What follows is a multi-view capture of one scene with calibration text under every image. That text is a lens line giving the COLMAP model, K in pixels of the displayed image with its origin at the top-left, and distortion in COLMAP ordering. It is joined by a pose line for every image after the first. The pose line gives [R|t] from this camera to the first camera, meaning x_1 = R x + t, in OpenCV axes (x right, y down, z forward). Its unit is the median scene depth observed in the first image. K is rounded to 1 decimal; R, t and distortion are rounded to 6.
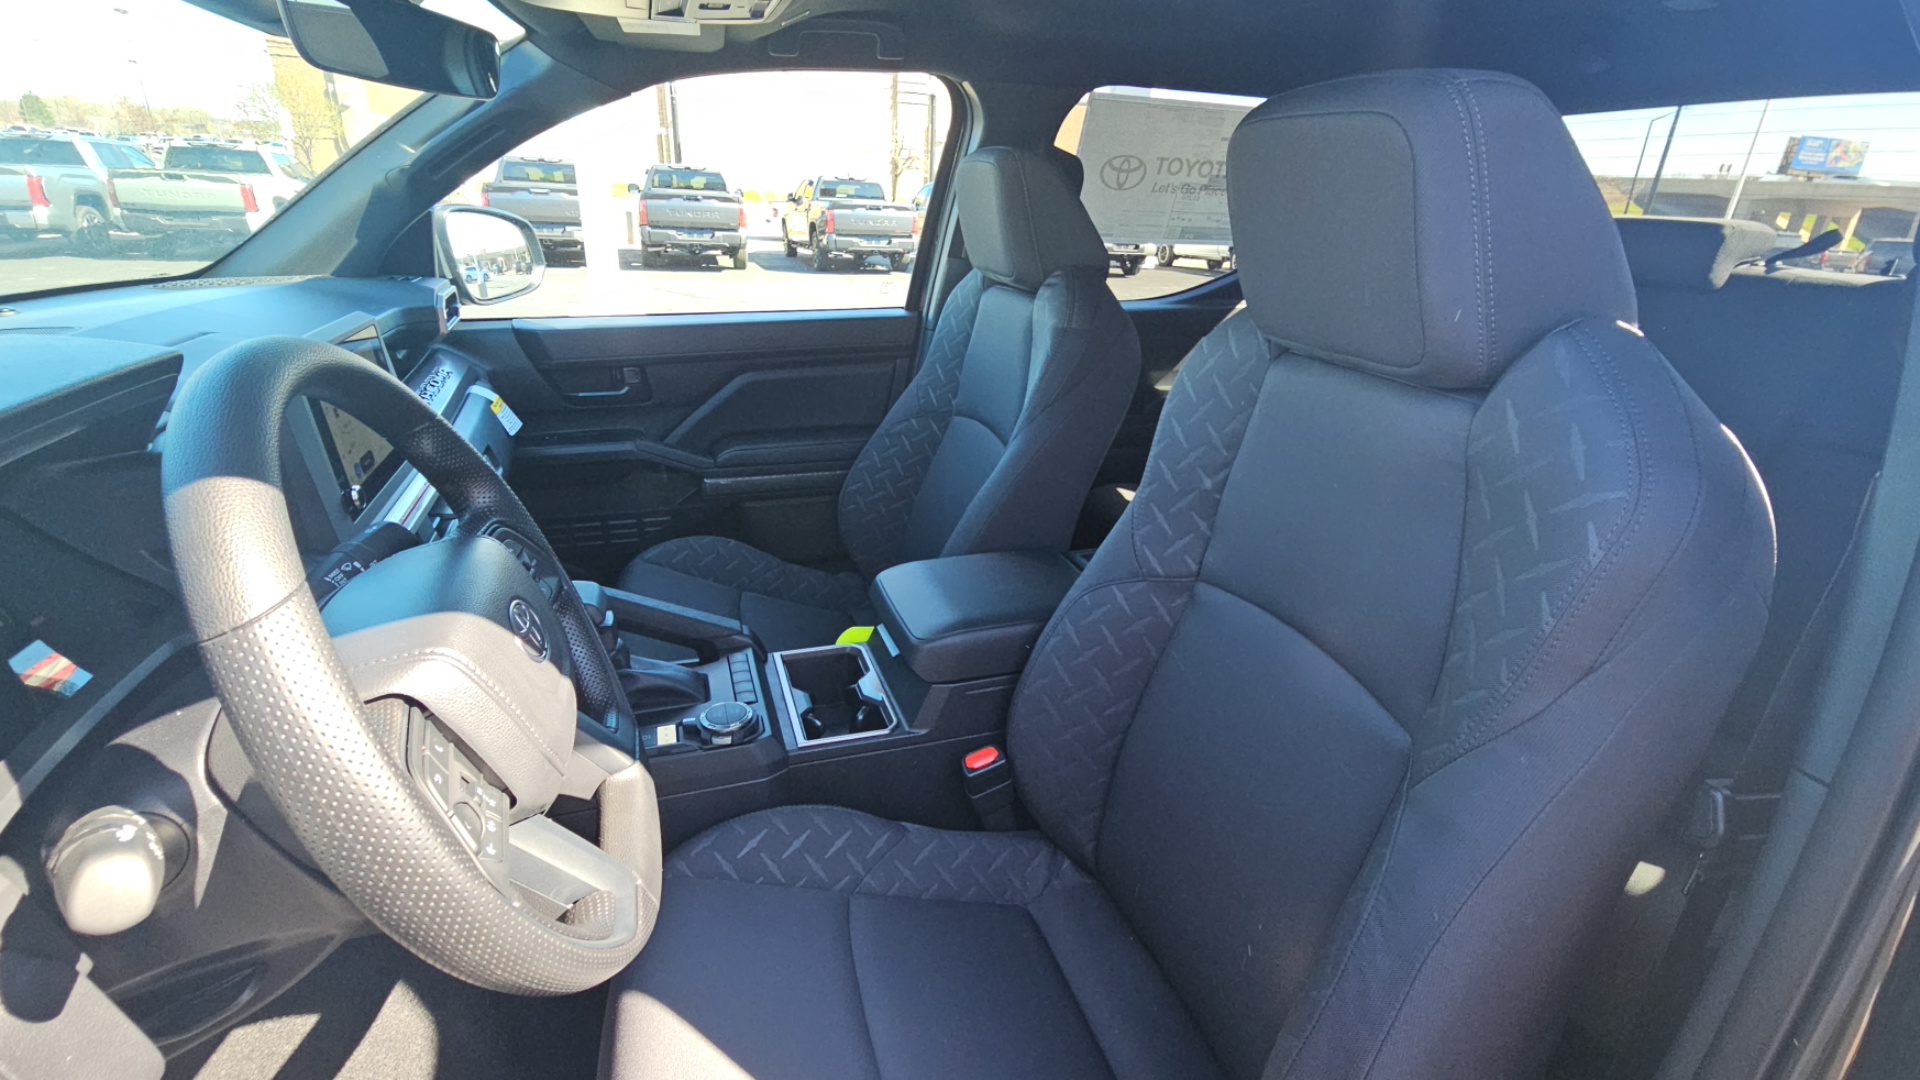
lens RADIAL K [[861.2, 0, 981.9], [0, 861.2, 543.6], [0, 0, 1]] dist [0.008988, -0.007987]
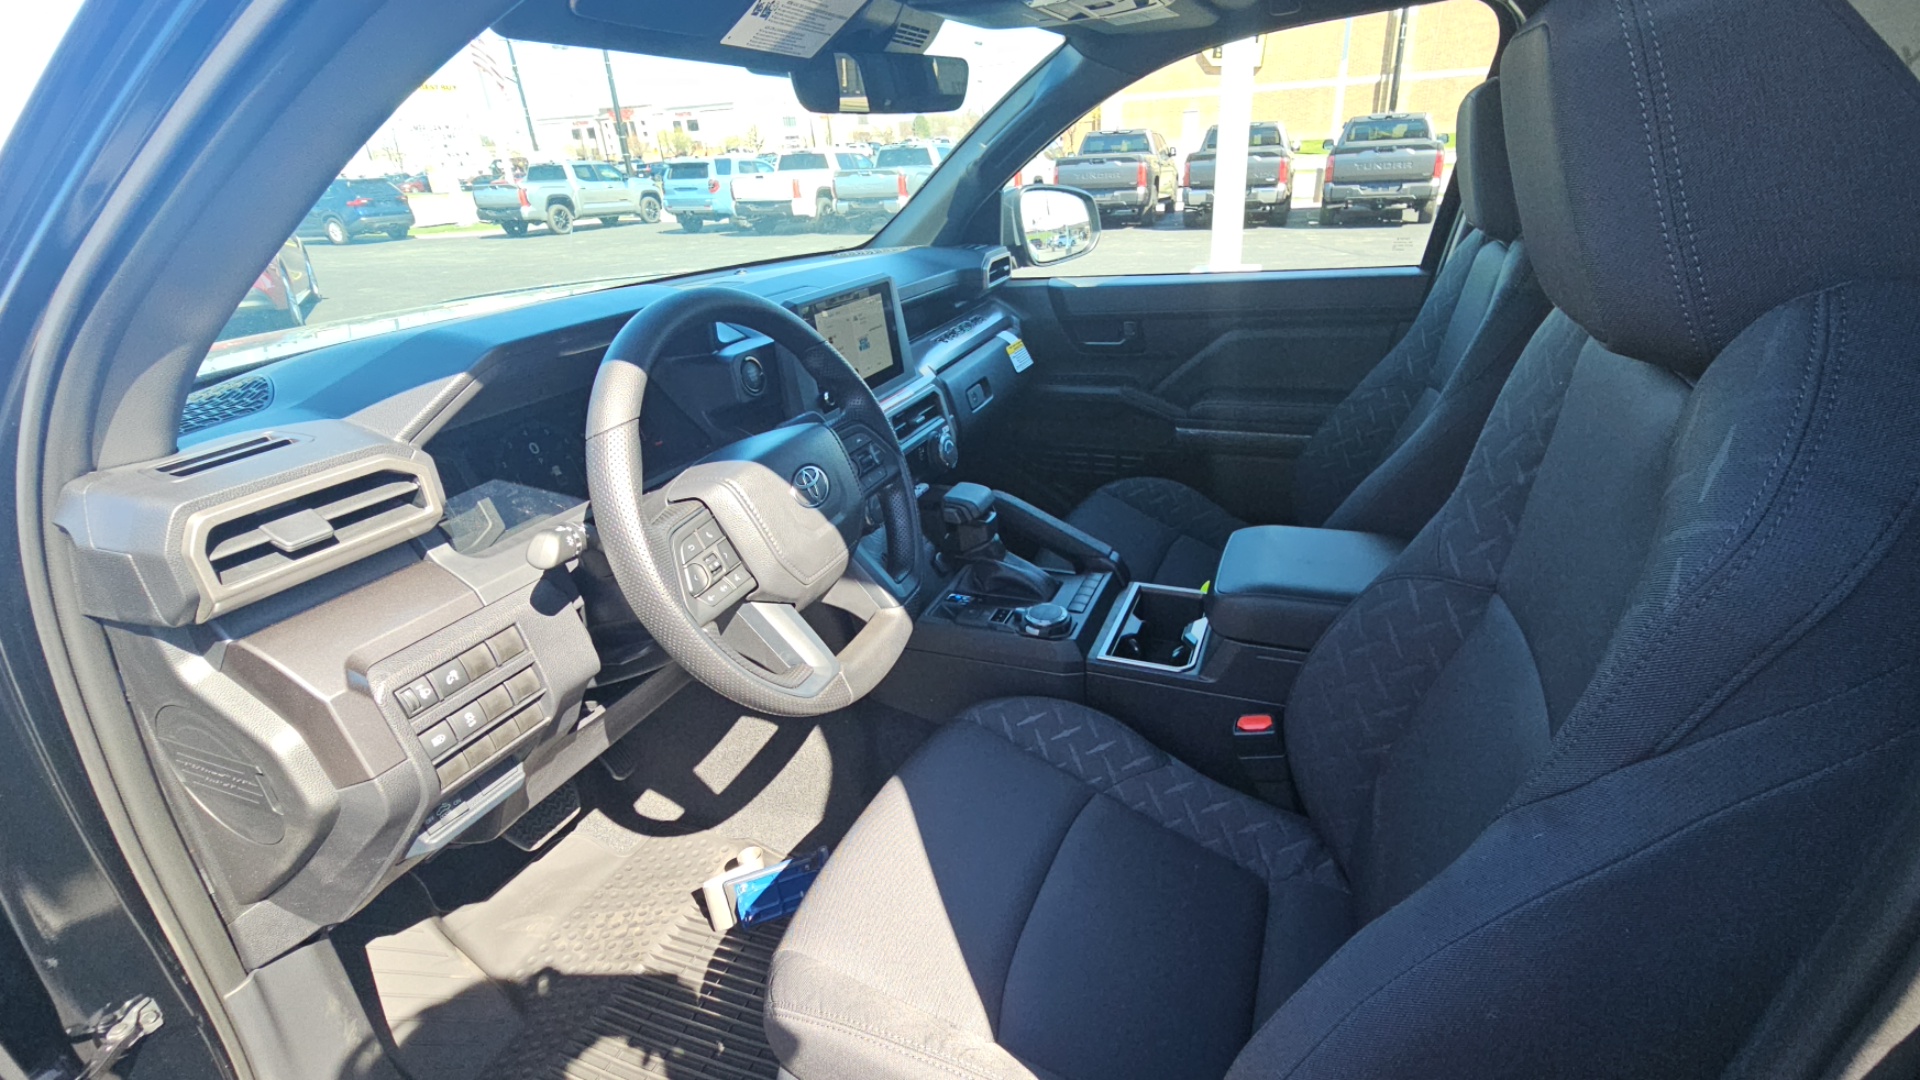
lens RADIAL K [[864.1, 0, 983.5], [0, 864.1, 543.4], [0, 0, 1]] dist [0.009674, -0.008520]
pose [[0.748031, 0.197463, -0.633607, 0.265333], [-0.170251, 0.979857, 0.104374, -0.004661], [0.641455, 0.029797, 0.766582, 0.015198]]
